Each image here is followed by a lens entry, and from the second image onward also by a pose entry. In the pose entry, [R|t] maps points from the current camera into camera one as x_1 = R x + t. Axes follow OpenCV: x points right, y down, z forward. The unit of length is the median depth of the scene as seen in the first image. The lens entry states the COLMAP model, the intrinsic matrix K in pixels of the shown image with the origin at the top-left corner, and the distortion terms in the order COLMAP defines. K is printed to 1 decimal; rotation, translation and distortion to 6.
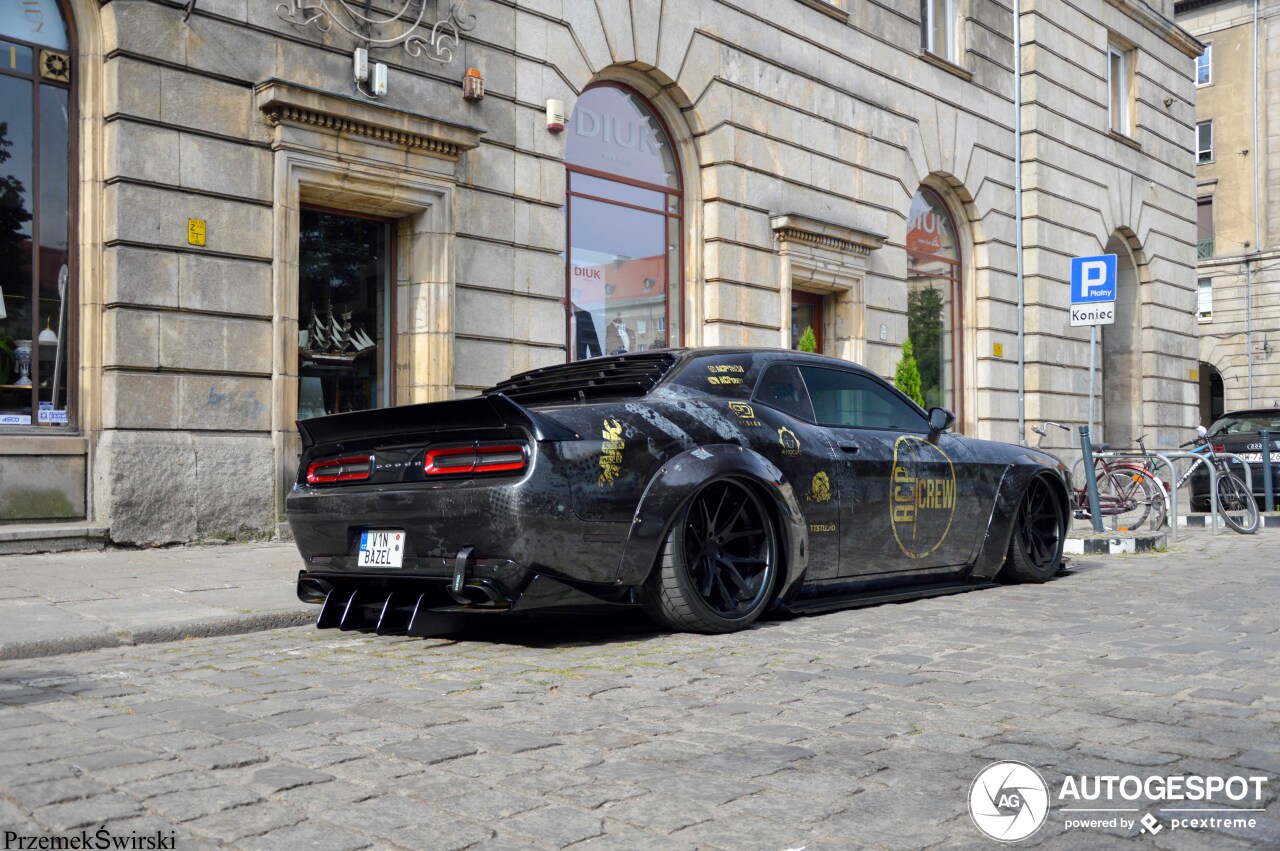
lens RADIAL K [[1262.5, 0, 640.7], [0, 1262.5, 437.2], [0, 0, 1]] dist [-0.037054, 0.000000]
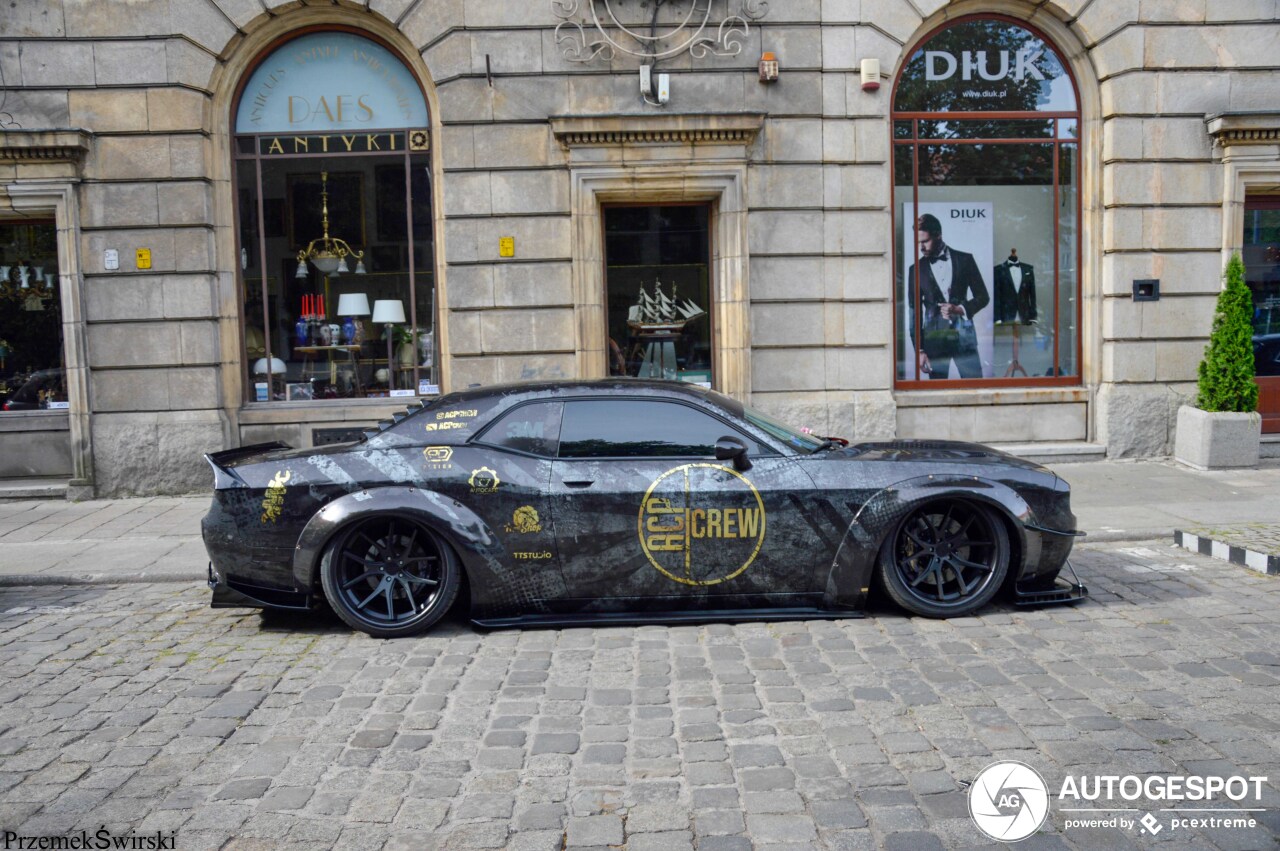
lens RADIAL K [[1173.5, 0, 639.6], [0, 1173.5, 438.2], [0, 0, 1]] dist [-0.064086, 0.000000]
pose [[0.702913, 0.048885, -0.709594, 0.559477], [0.041500, 0.993117, 0.109526, -0.084102], [0.710064, -0.106435, 0.696046, 0.205596]]
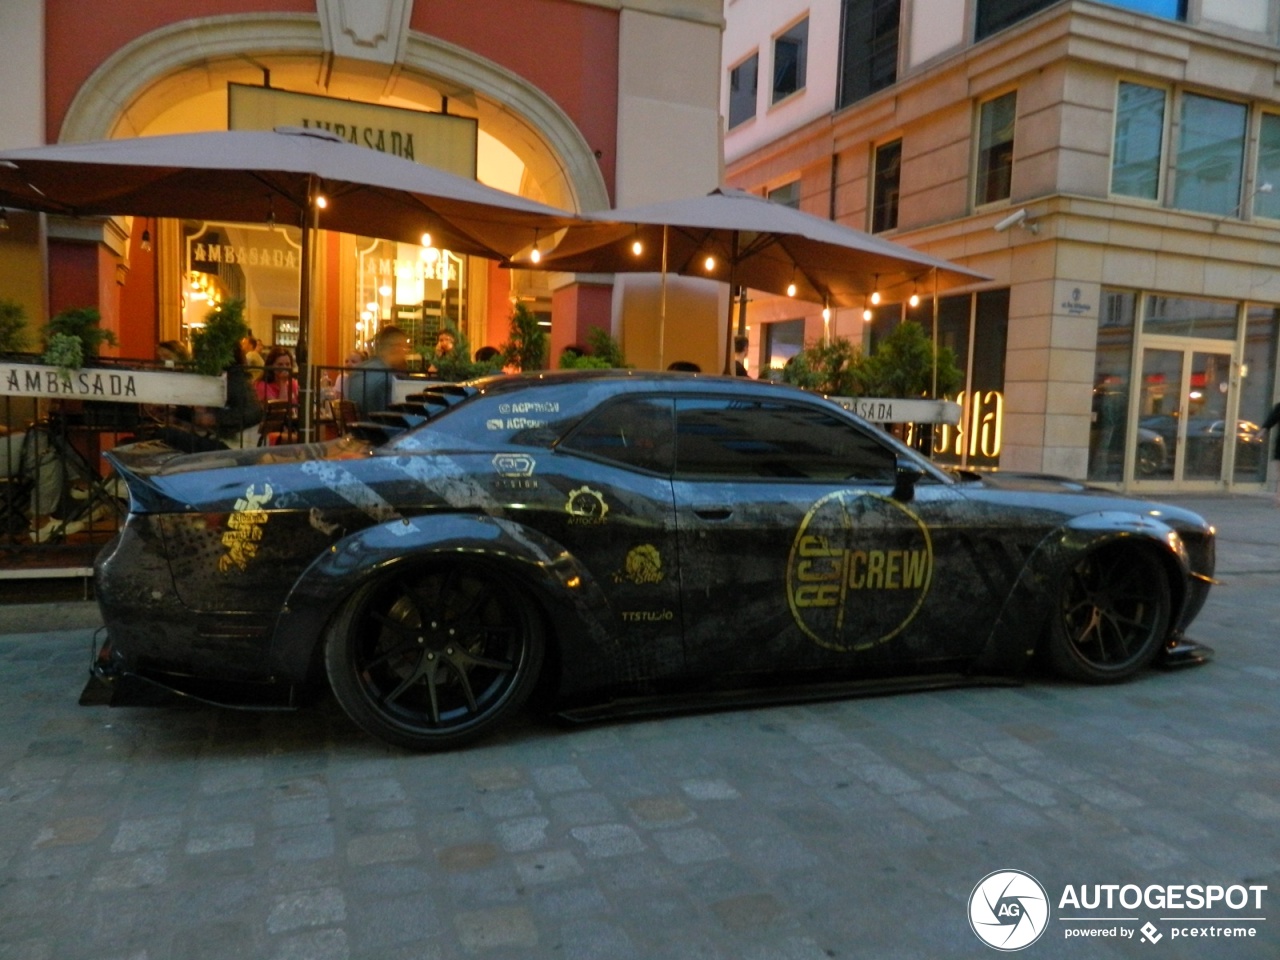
lens RADIAL K [[967.7, 0, 643.6], [0, 967.7, 481.0], [0, 0, 1]] dist [0.013891, -0.017041]
pose [[0.894980, 0.084437, -0.438042, 0.234204], [-0.031248, 0.991378, 0.127254, -0.051327], [0.445010, -0.100202, 0.889902, 0.278690]]
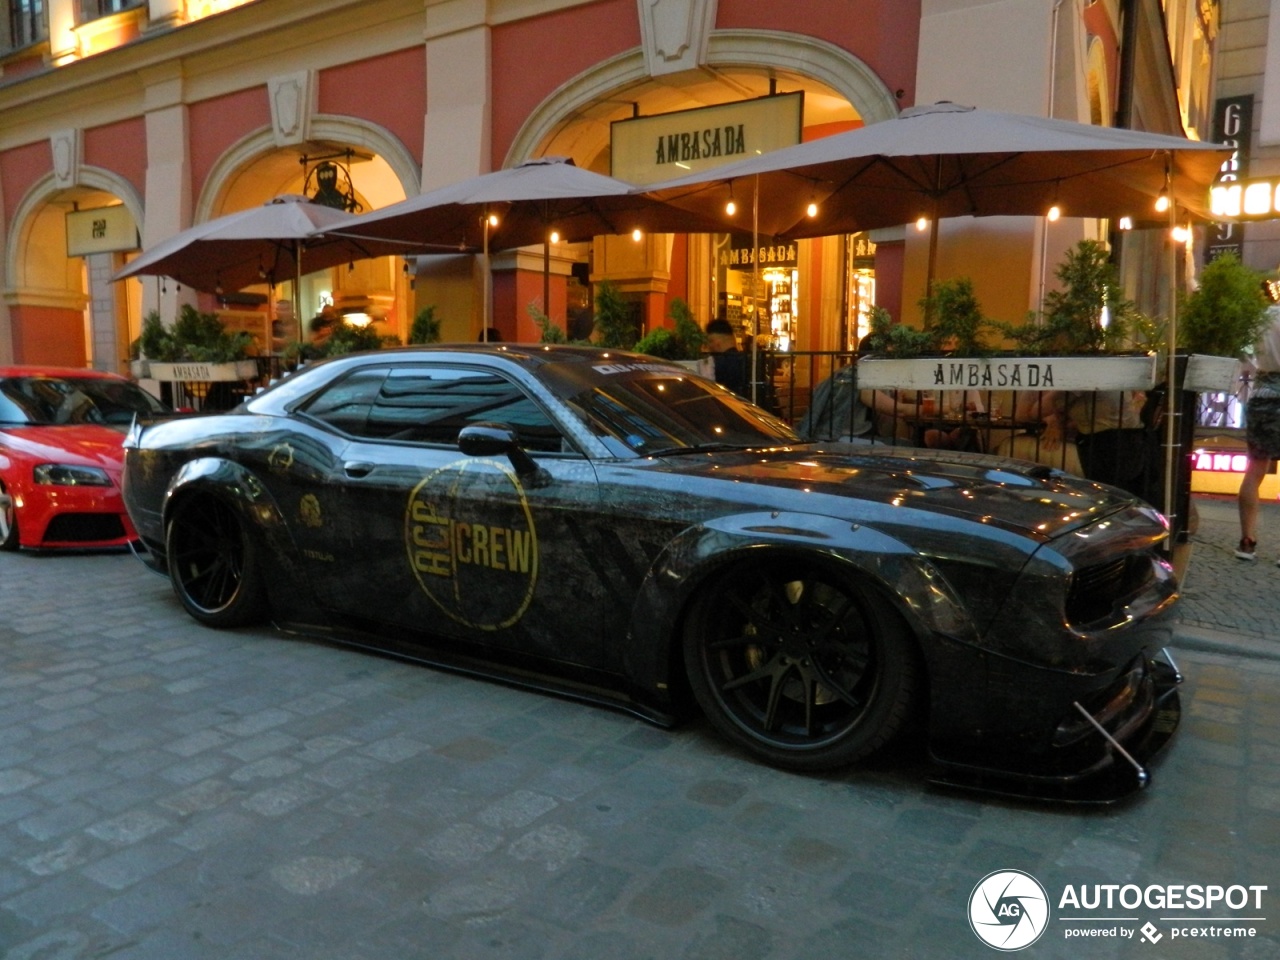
lens RADIAL K [[967.7, 0, 632.6], [0, 967.7, 478.0], [0, 0, 1]] dist [0.013891, -0.017041]
pose [[0.145810, 0.124580, -0.981437, 0.505571], [0.037690, 0.990620, 0.131345, -0.039503], [0.988594, -0.056142, 0.139747, 0.665043]]
